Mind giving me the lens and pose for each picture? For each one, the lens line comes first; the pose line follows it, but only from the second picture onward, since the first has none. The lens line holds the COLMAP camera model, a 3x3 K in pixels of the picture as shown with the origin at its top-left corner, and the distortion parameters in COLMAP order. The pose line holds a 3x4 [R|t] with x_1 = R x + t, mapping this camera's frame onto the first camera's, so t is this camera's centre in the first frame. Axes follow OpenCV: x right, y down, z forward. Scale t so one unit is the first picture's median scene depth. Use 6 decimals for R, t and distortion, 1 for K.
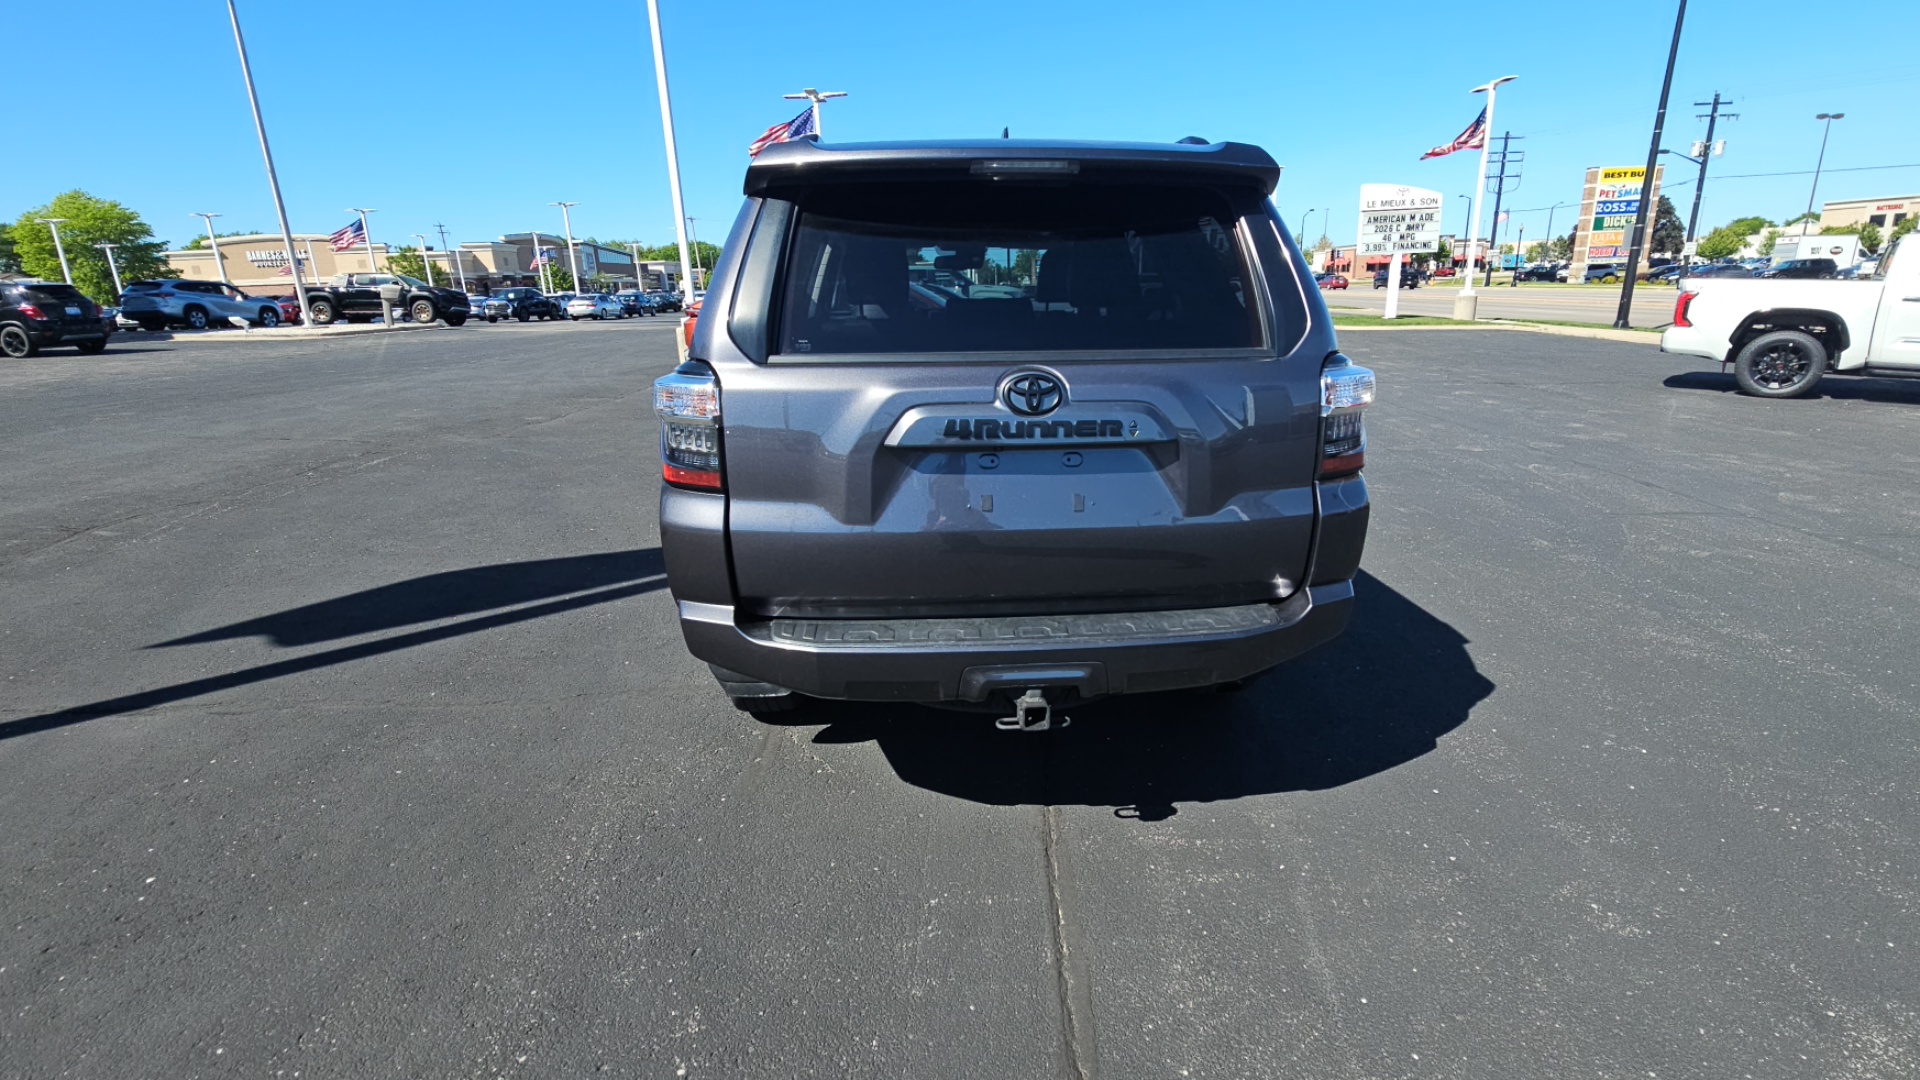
lens RADIAL K [[861.7, 0, 971.3], [0, 861.7, 546.3], [0, 0, 1]] dist [0.009243, -0.007775]
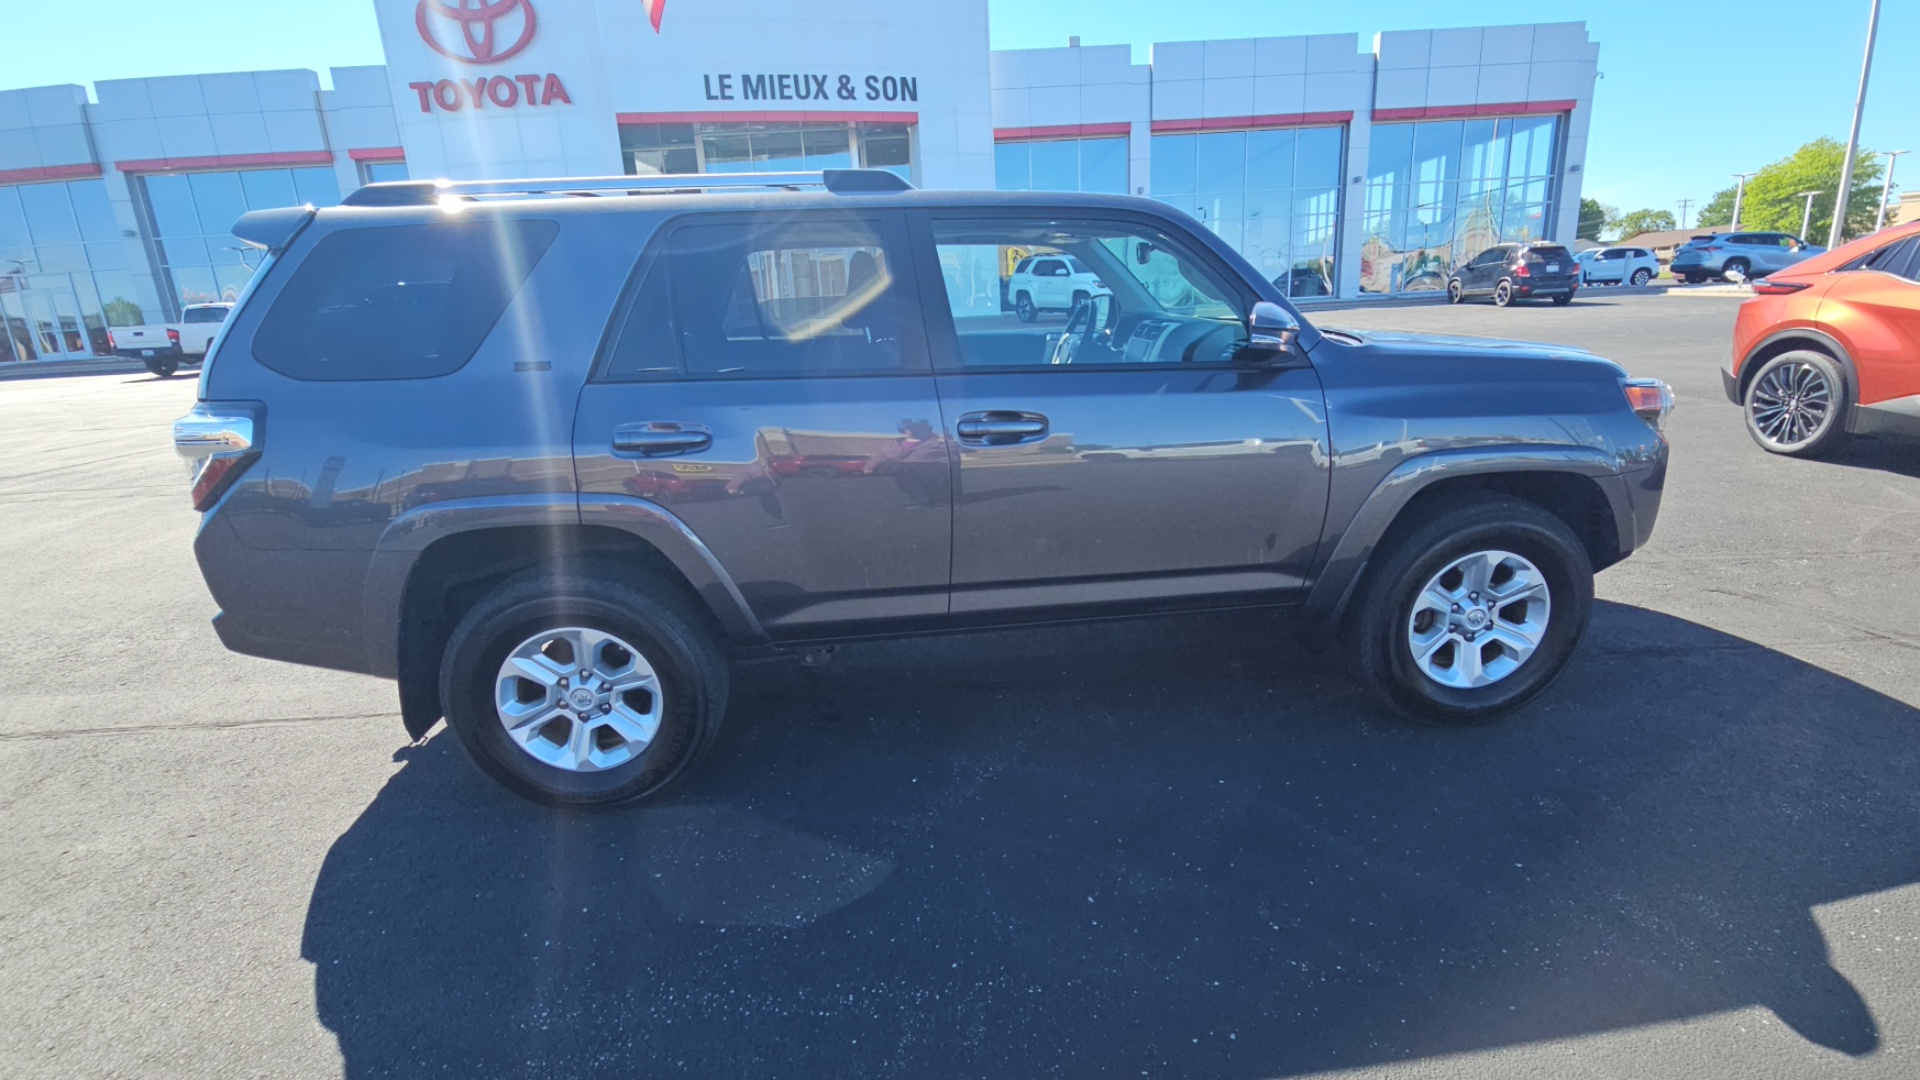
lens RADIAL K [[861.7, 0, 960.2], [0, 861.7, 530.6], [0, 0, 1]] dist [0.009243, -0.007775]
pose [[0.034069, 0.281442, -0.958973, 0.115494], [-0.243921, 0.932855, 0.265111, -0.042265], [0.969197, 0.224881, 0.100431, 0.139313]]
